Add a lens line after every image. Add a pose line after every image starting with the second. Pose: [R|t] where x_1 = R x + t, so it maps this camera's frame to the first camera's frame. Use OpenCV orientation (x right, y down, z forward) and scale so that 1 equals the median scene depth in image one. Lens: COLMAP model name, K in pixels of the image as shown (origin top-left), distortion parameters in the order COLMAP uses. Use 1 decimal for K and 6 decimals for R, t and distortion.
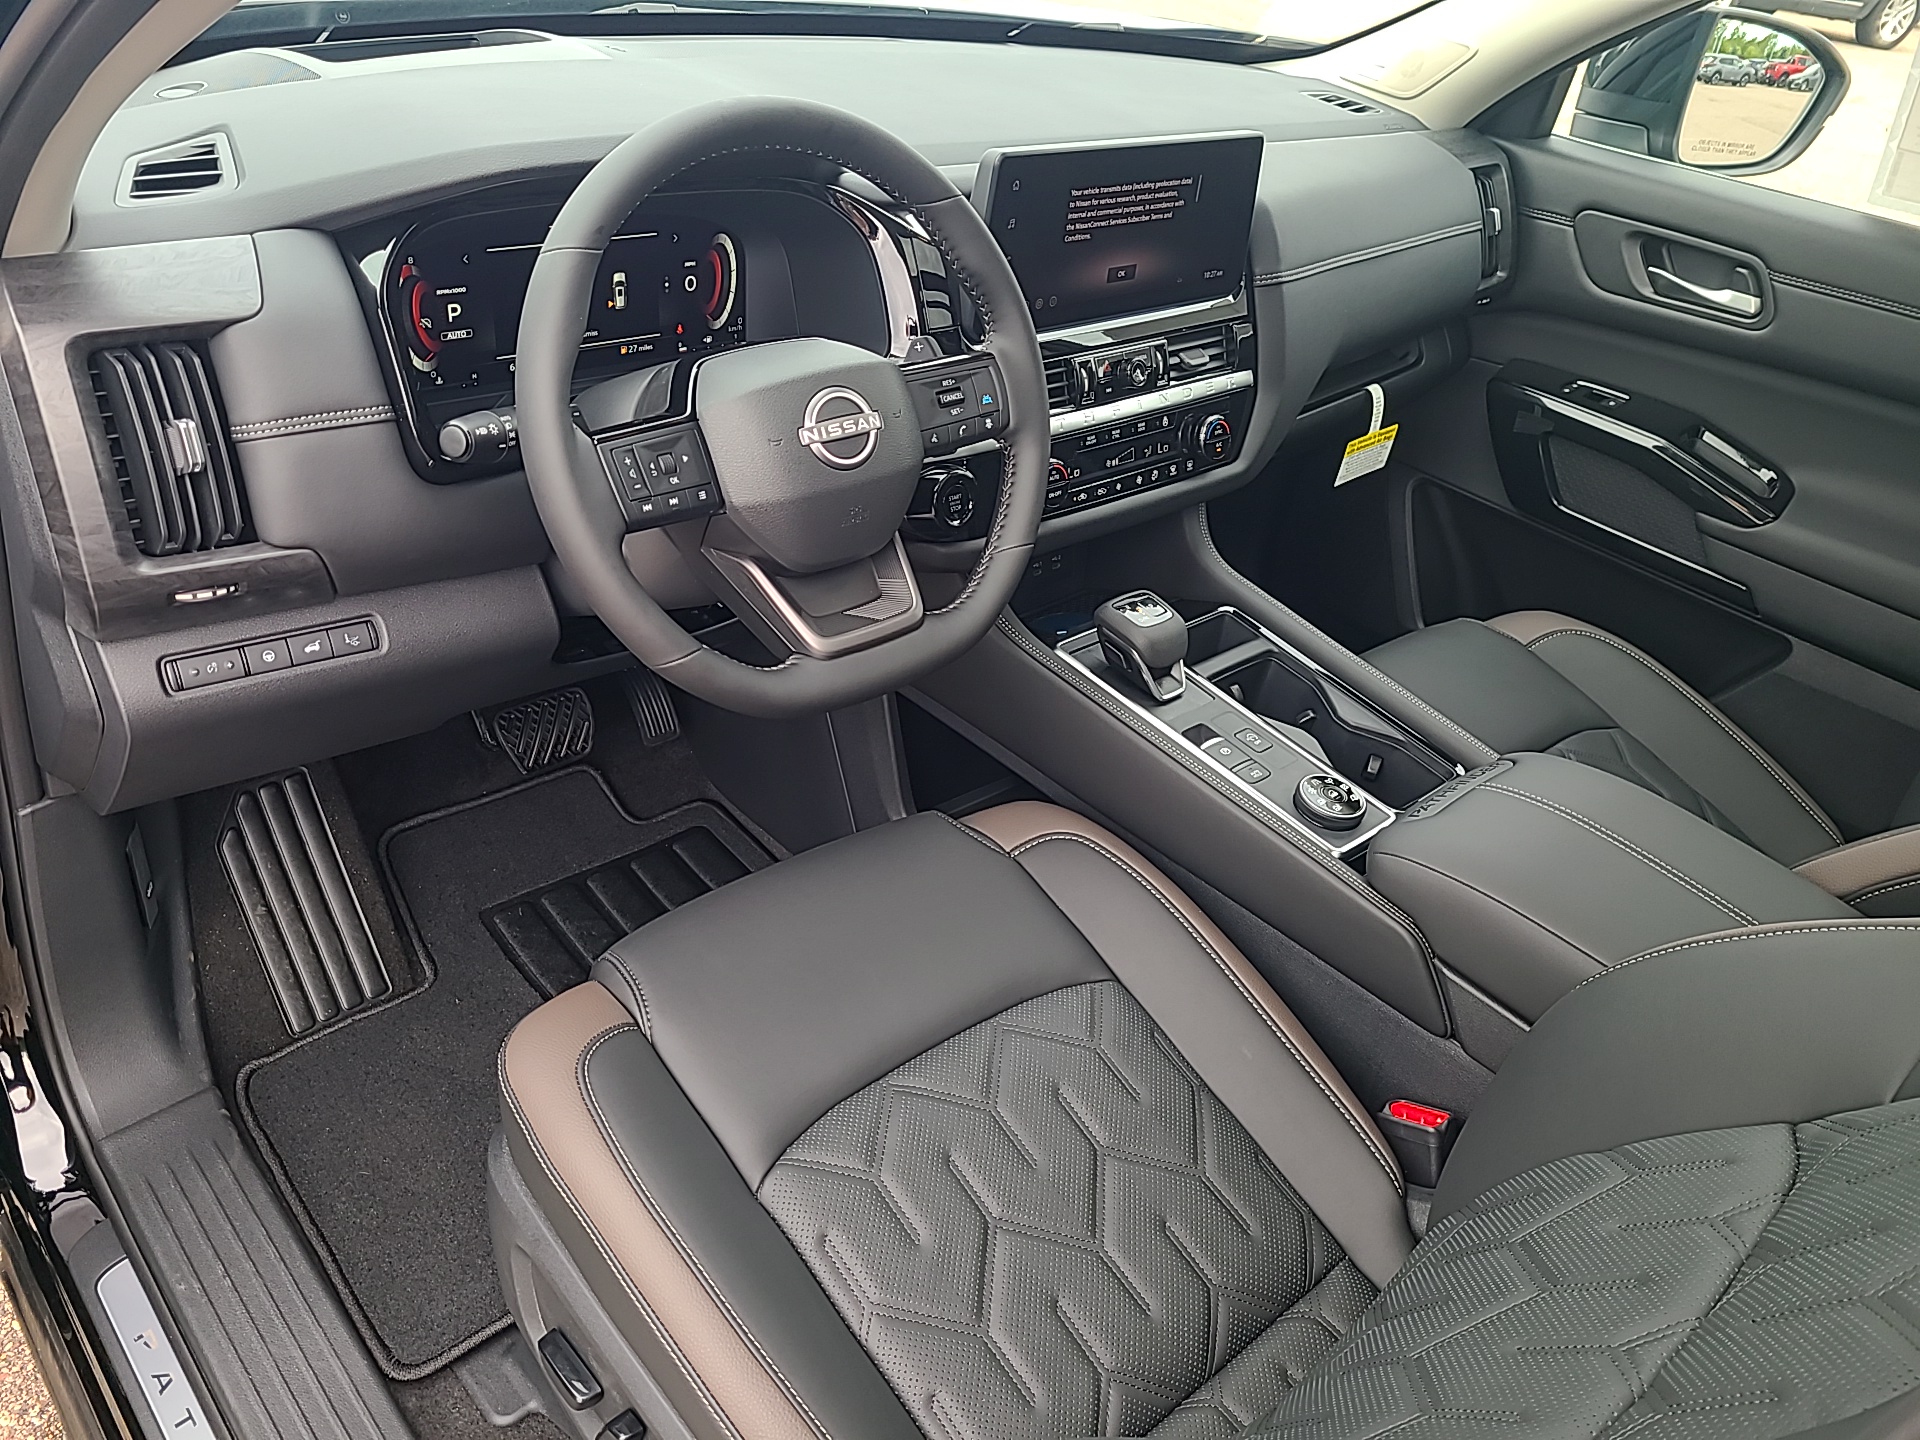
lens RADIAL K [[1465.5, 0, 959.6], [0, 1465.5, 741.9], [0, 0, 1]] dist [0.005271, -0.001481]
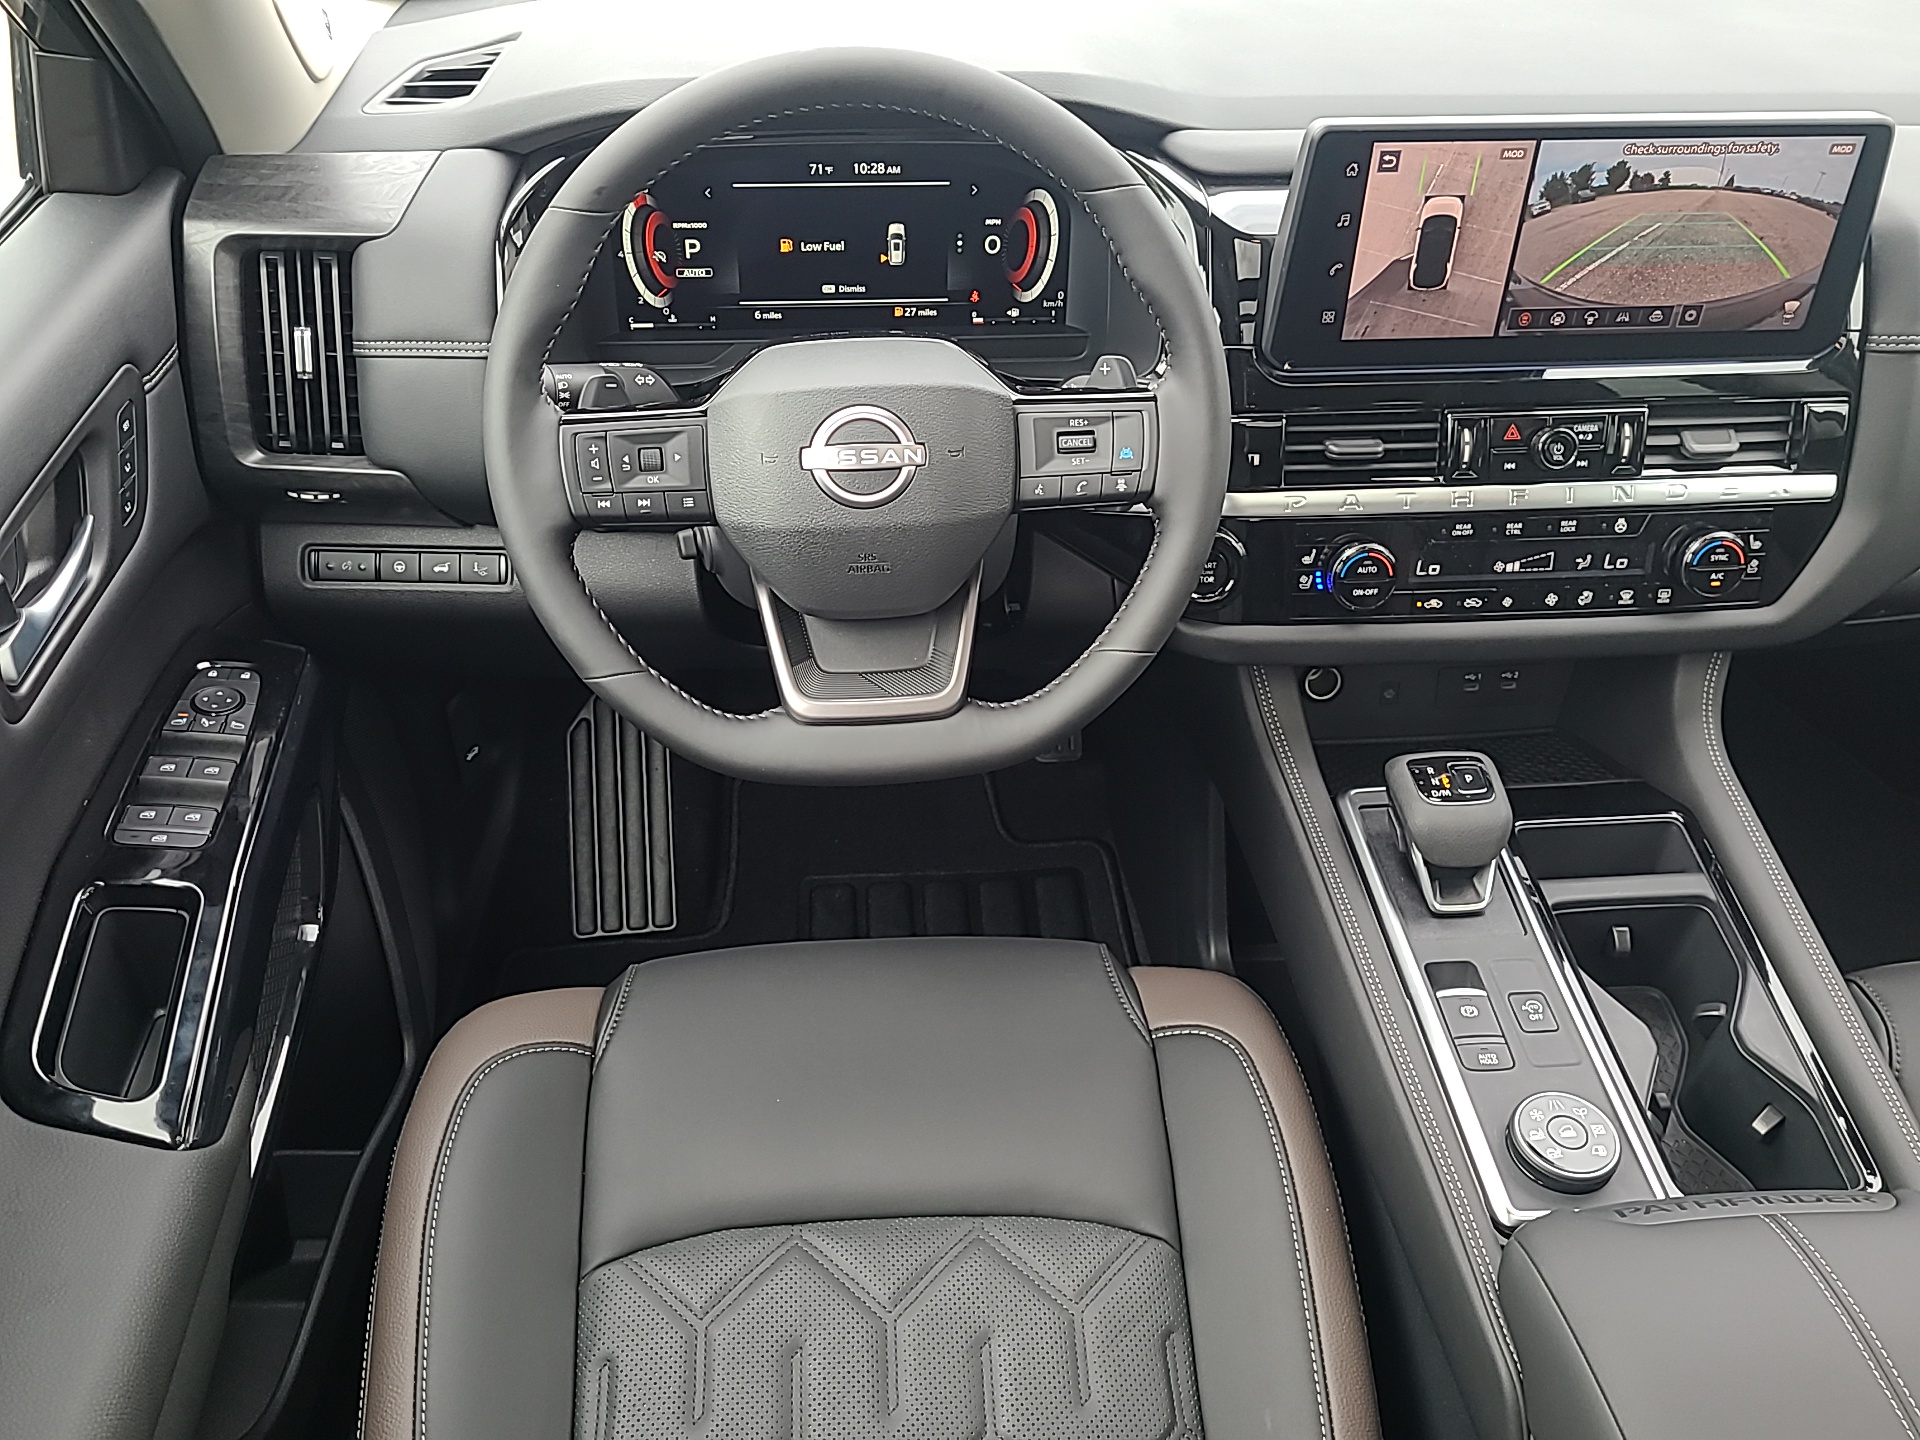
lens RADIAL K [[1689.2, 0, 930.1], [0, 1689.2, 755.6], [0, 0, 1]] dist [0.004541, -0.005432]
pose [[0.782247, 0.291065, -0.550791, 0.407465], [-0.272325, 0.954957, 0.117883, -0.140585], [0.560293, 0.057781, 0.826276, 0.205868]]
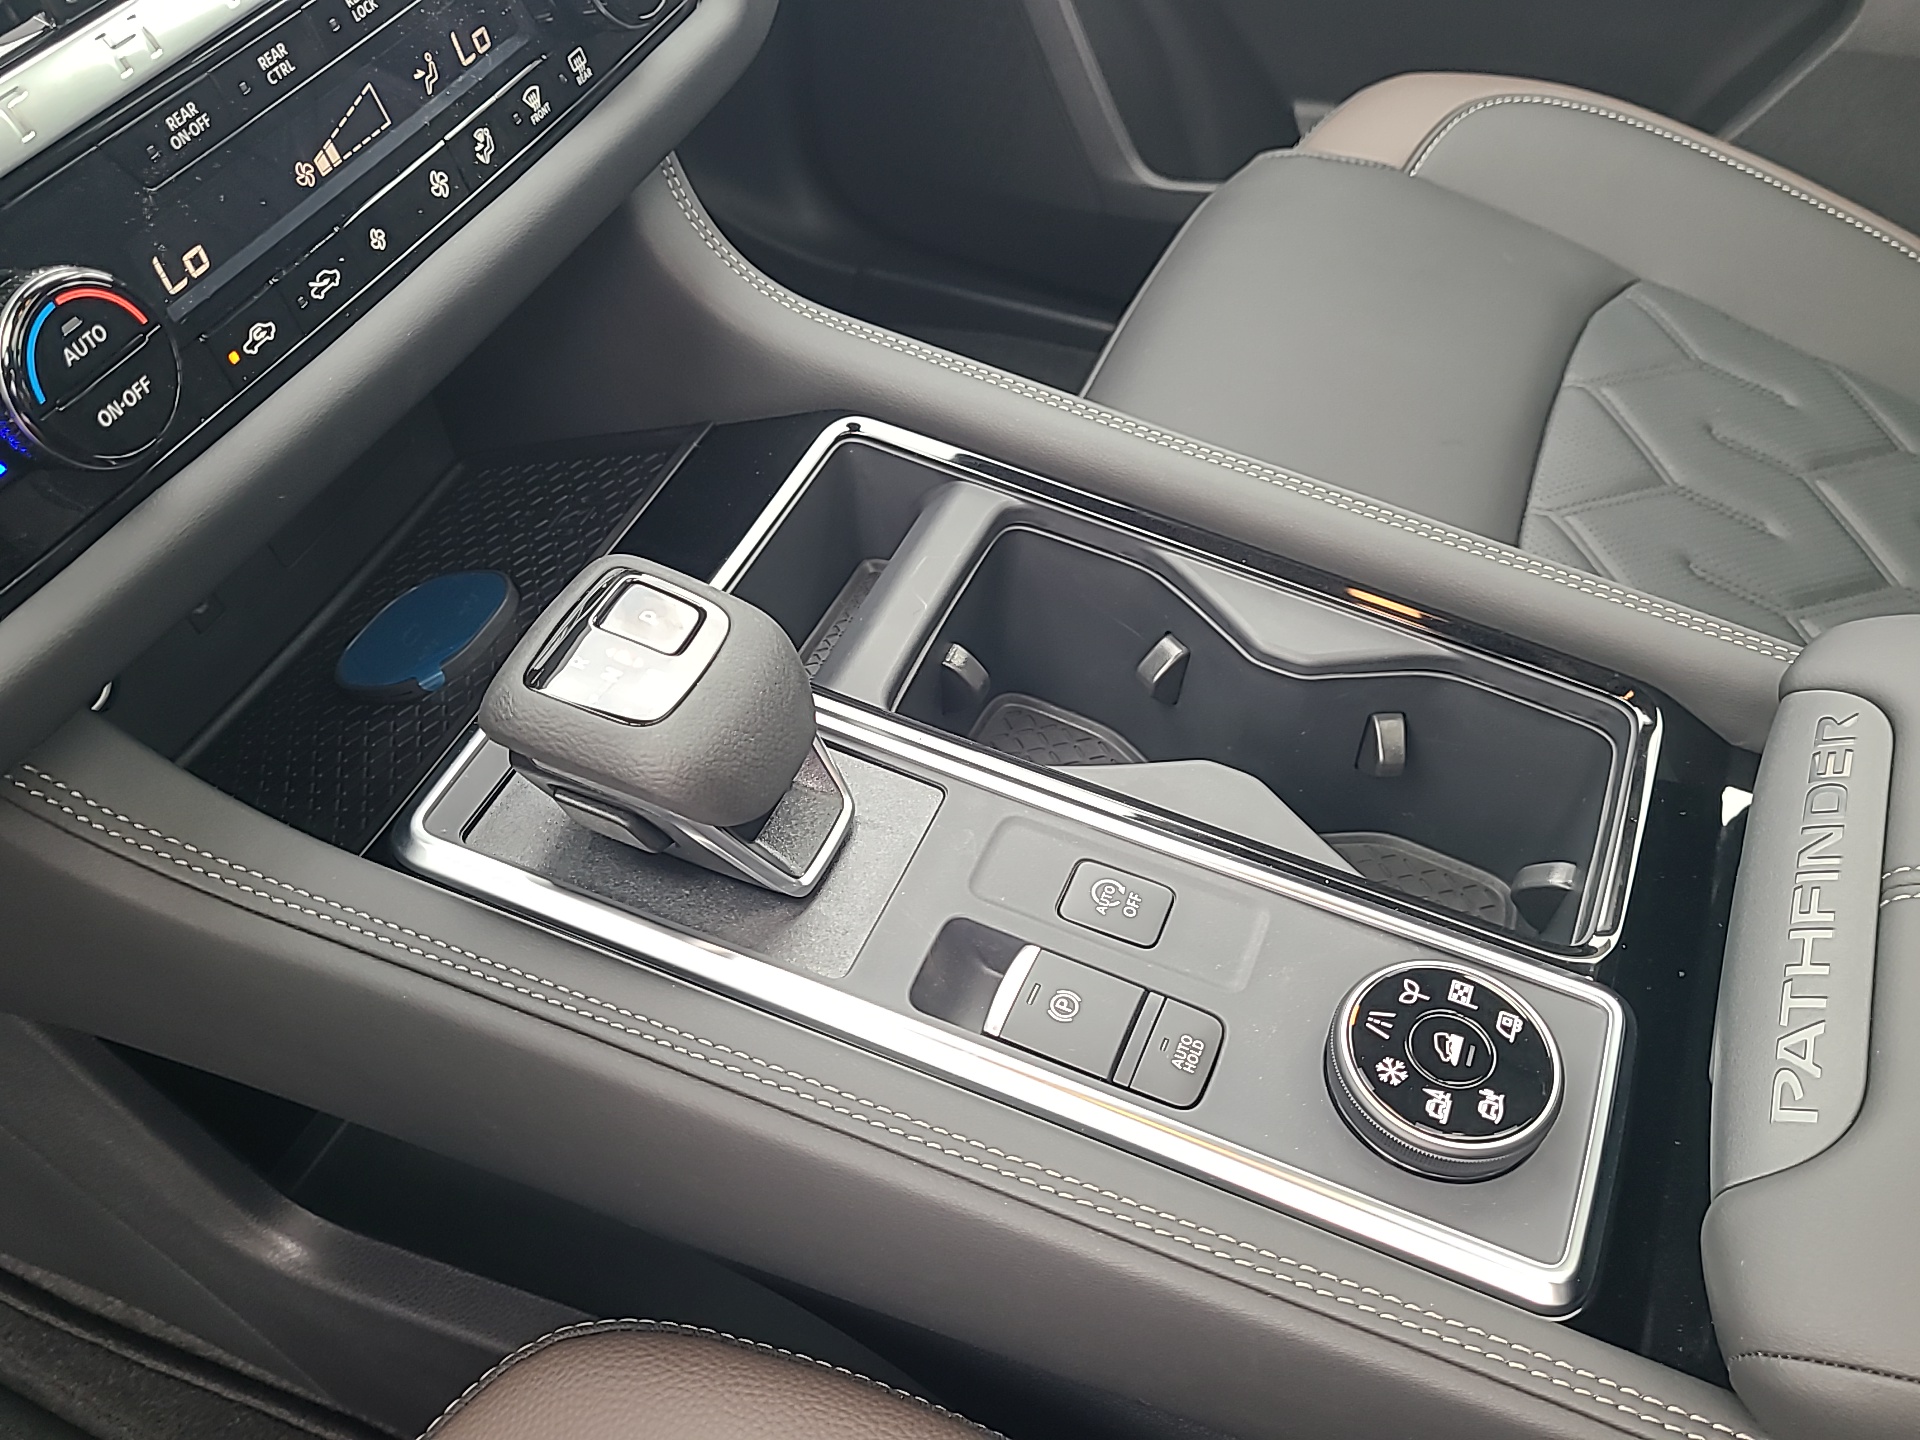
lens RADIAL K [[1689.2, 0, 930.1], [0, 1689.2, 755.6], [0, 0, 1]] dist [0.004541, -0.005432]
pose [[0.902723, -0.401455, 0.154674, 0.129747], [0.347107, 0.892038, 0.289456, -0.160900], [-0.254179, -0.207611, 0.944611, 0.721411]]
